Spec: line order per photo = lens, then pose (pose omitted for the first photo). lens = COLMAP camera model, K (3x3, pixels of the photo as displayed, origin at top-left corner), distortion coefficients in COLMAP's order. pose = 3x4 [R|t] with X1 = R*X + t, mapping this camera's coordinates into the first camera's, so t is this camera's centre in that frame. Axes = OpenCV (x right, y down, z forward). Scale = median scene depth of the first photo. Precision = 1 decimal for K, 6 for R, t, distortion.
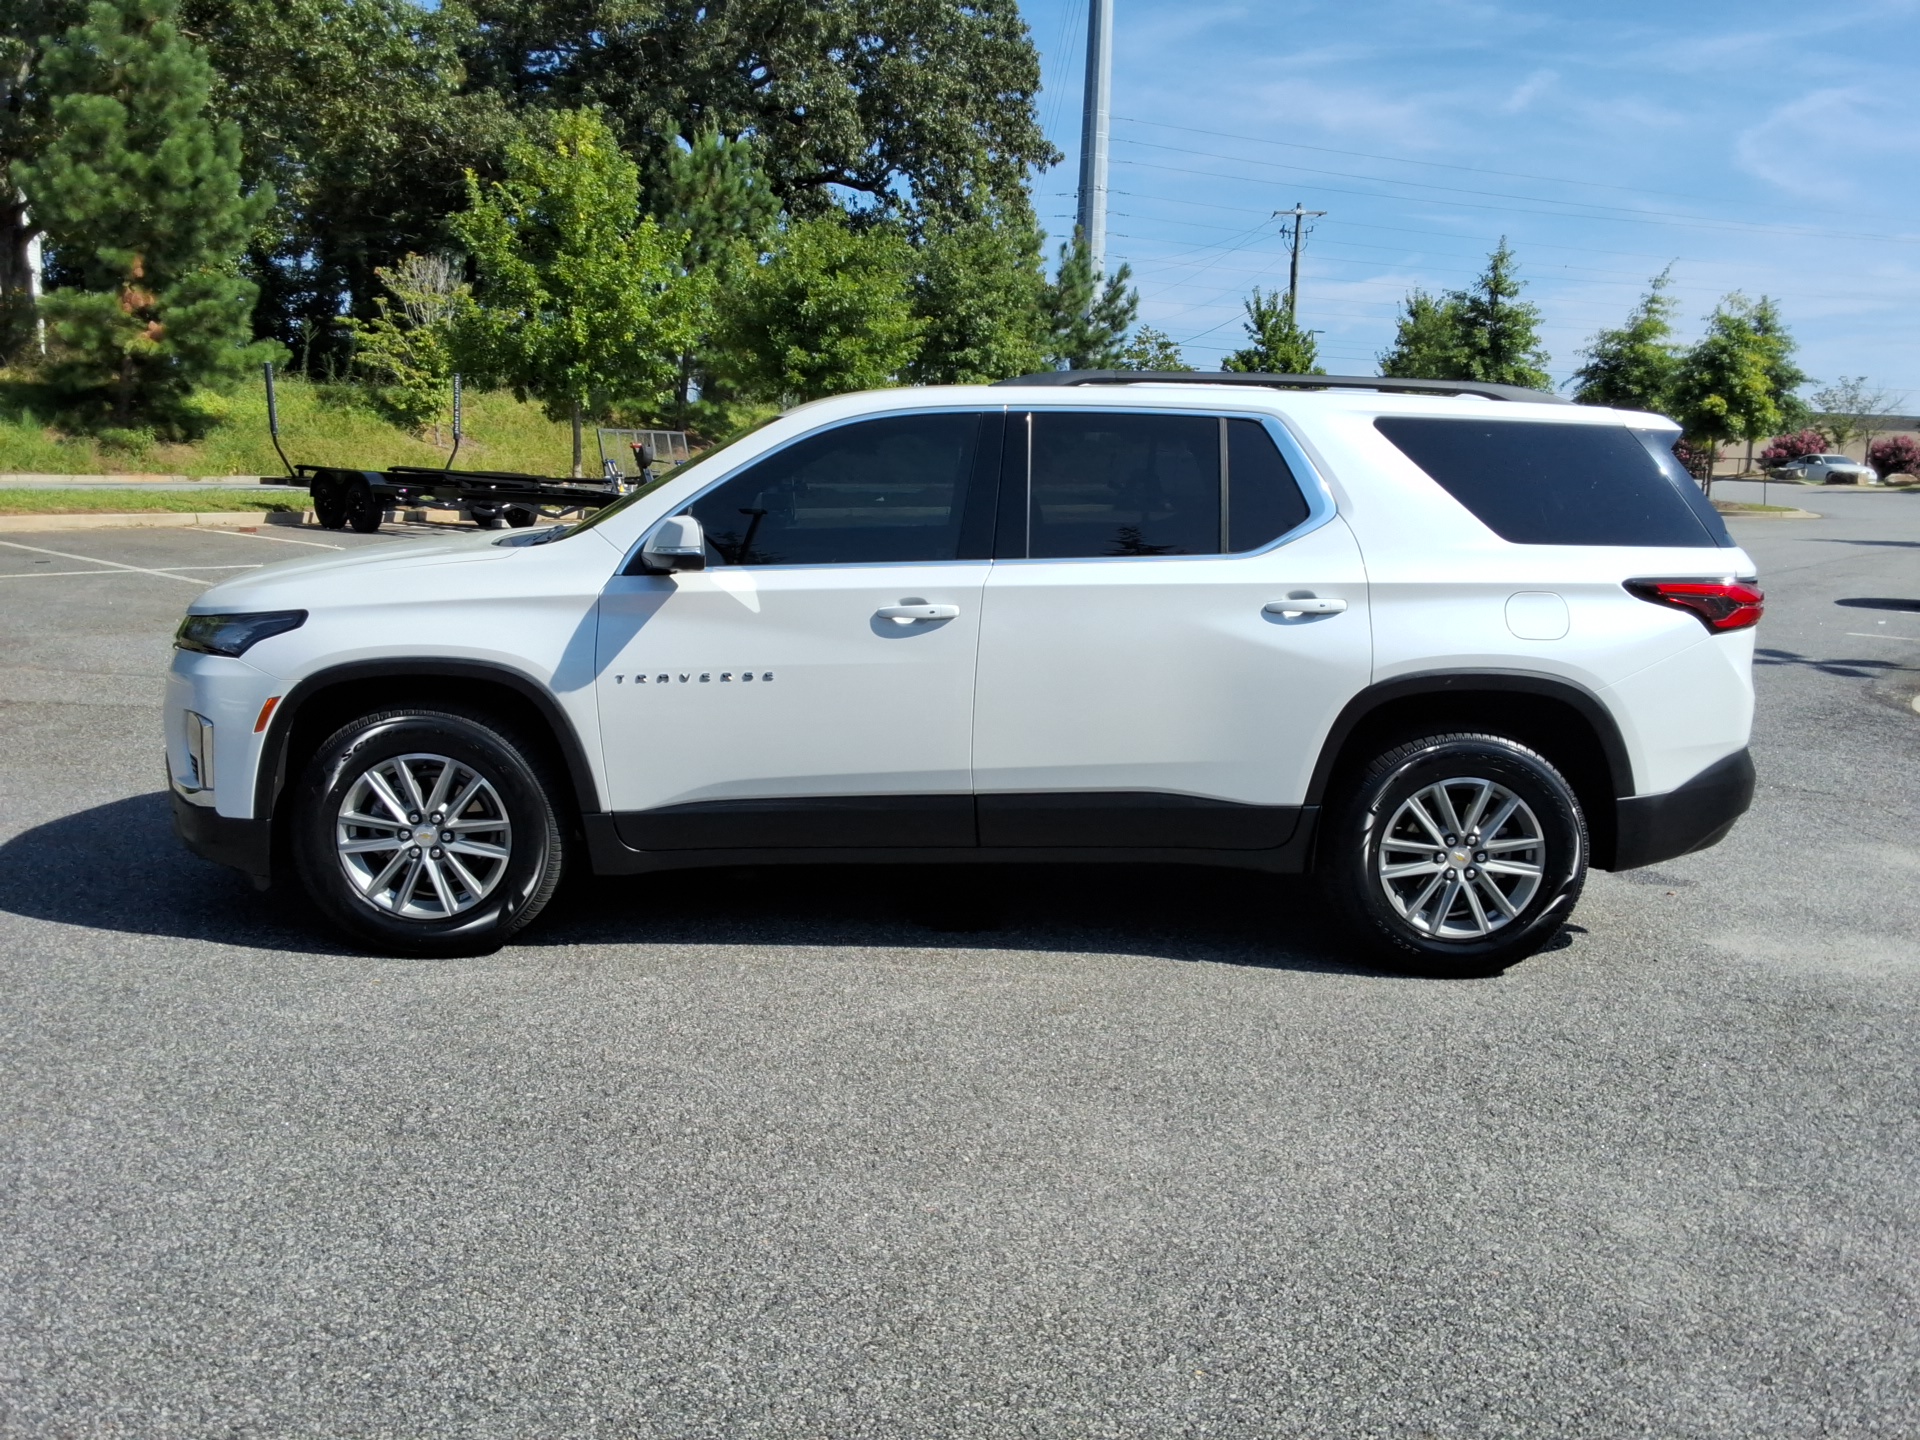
lens RADIAL K [[1550.9, 0, 969.4], [0, 1550.9, 670.2], [0, 0, 1]] dist [0.102244, -0.157278]
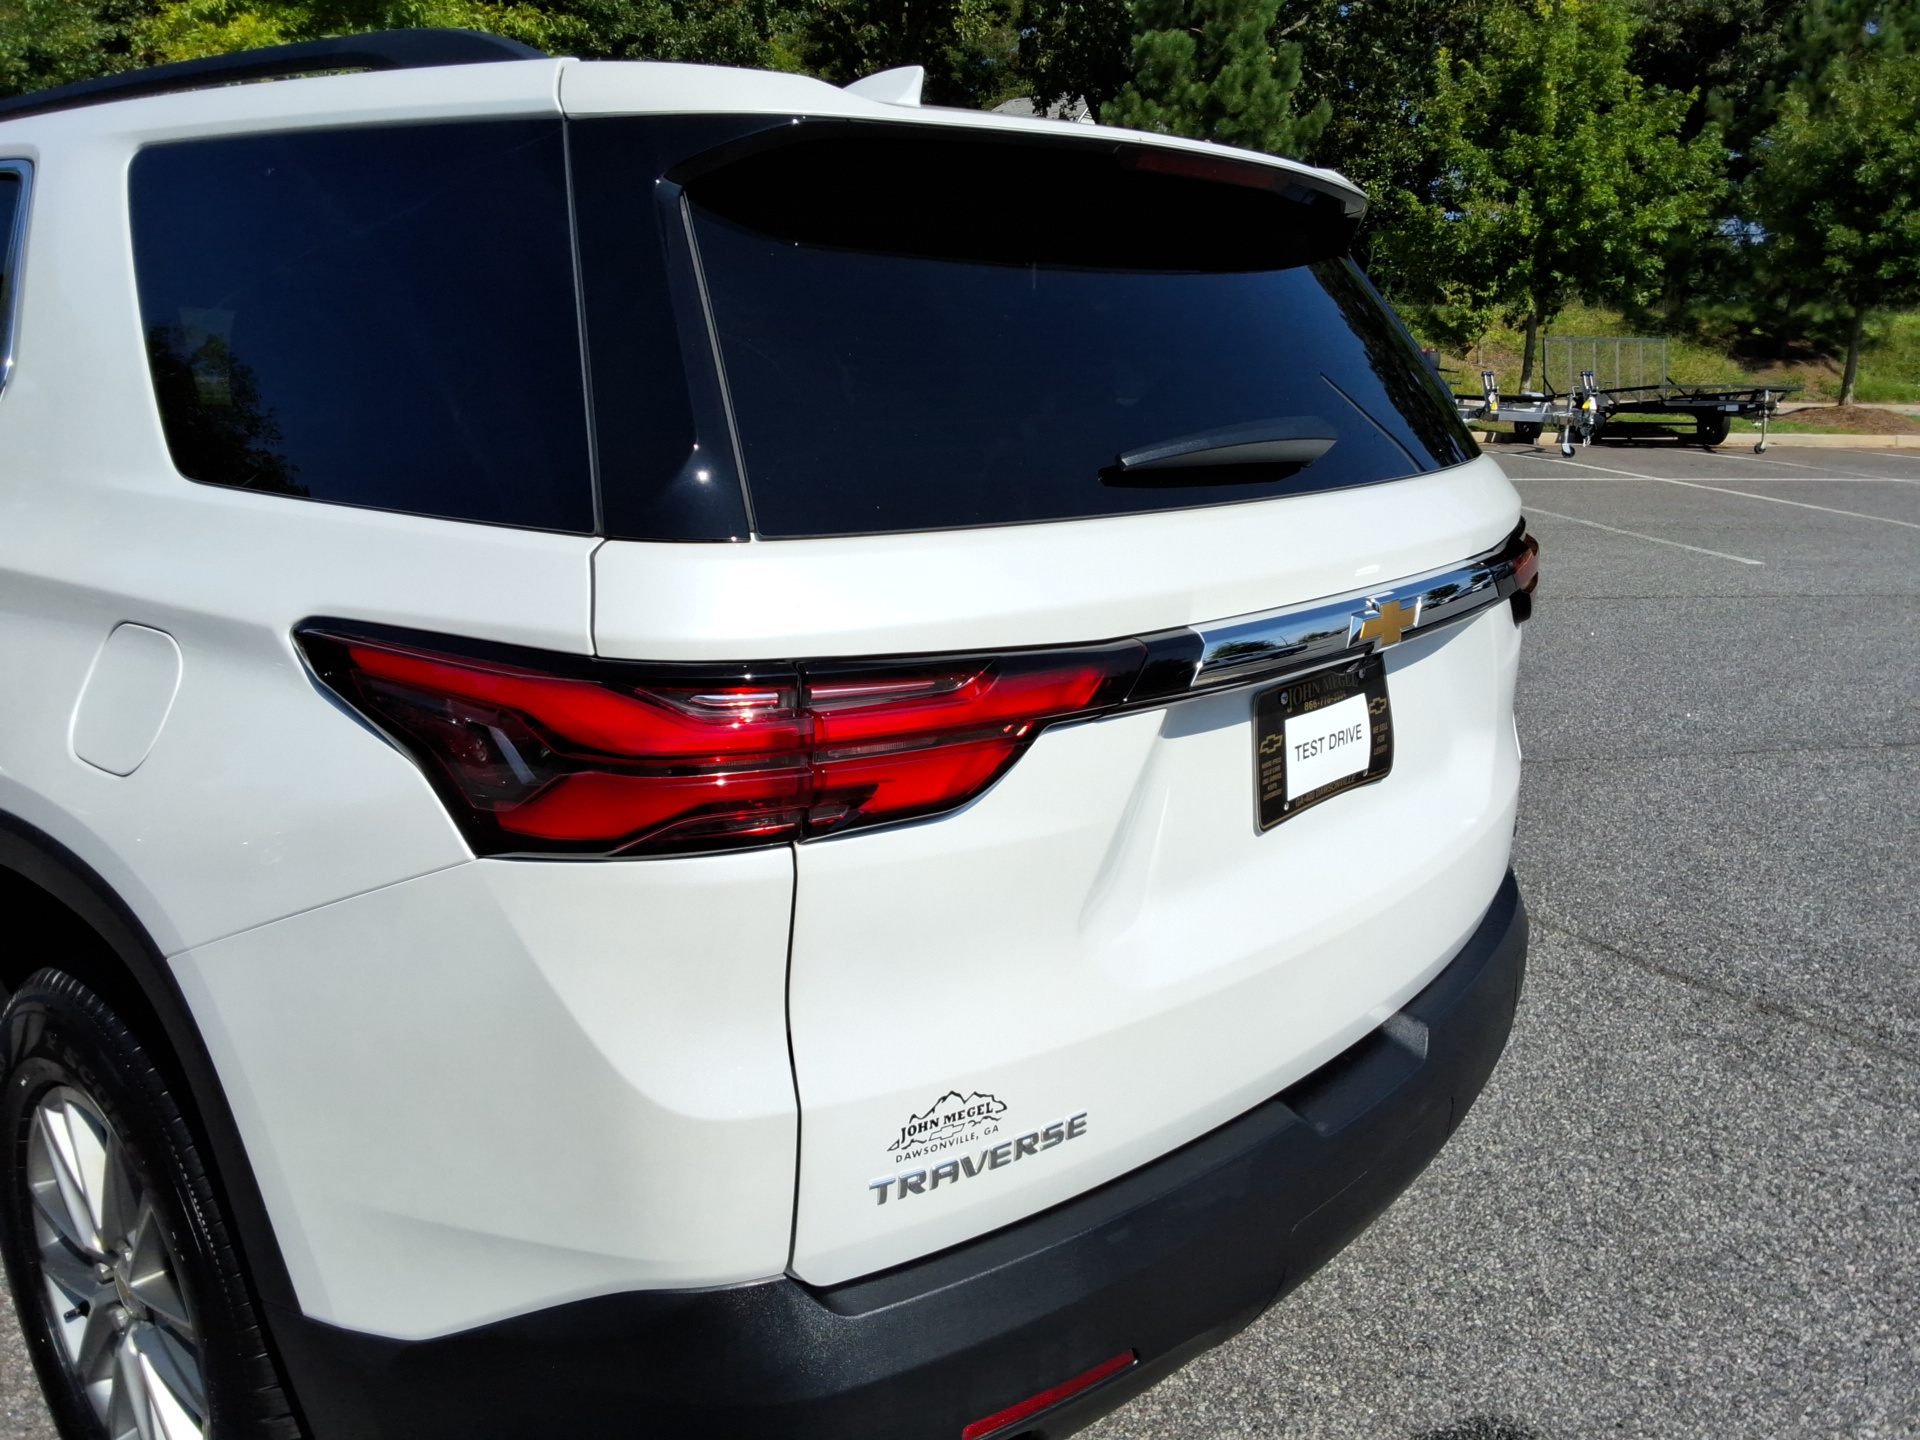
lens RADIAL K [[1536.6, 0, 973.0], [0, 1536.6, 699.9], [0, 0, 1]] dist [0.116944, -0.181372]
pose [[0.741499, 0.135147, -0.657202, 0.103010], [-0.091835, 0.990728, 0.100120, -0.012042], [0.664639, -0.013885, 0.747035, 0.123997]]
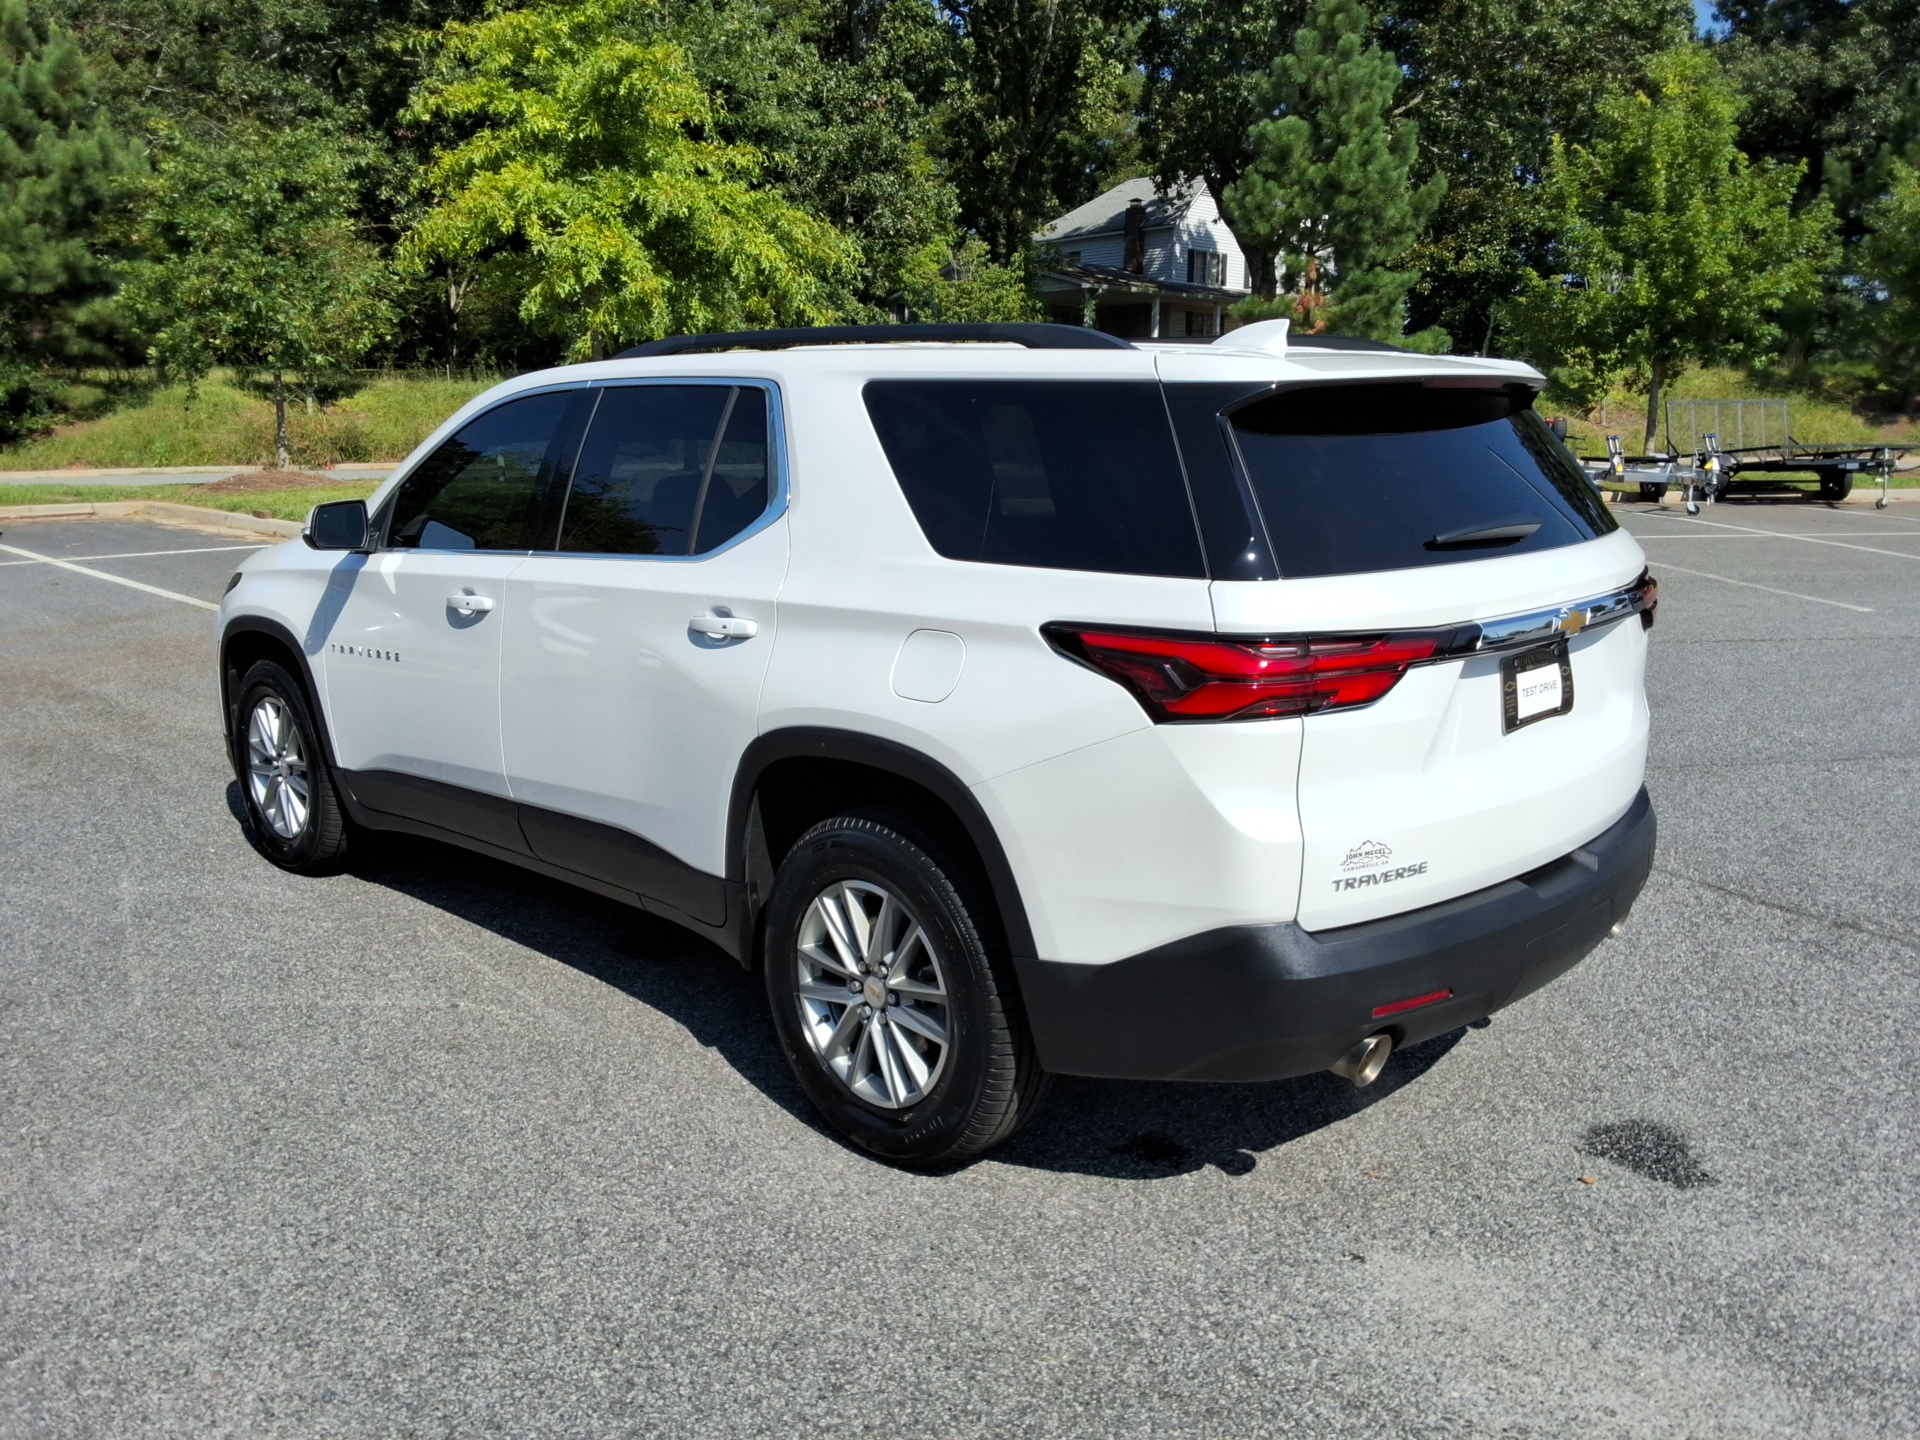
lens RADIAL K [[1539.2, 0, 973.1], [0, 1539.2, 697.4], [0, 0, 1]] dist [0.134806, -0.223881]
pose [[0.693804, 0.098657, -0.713375, 0.122820], [-0.077606, 0.995046, 0.062134, -0.009139], [0.715971, 0.012253, 0.698023, 0.077520]]
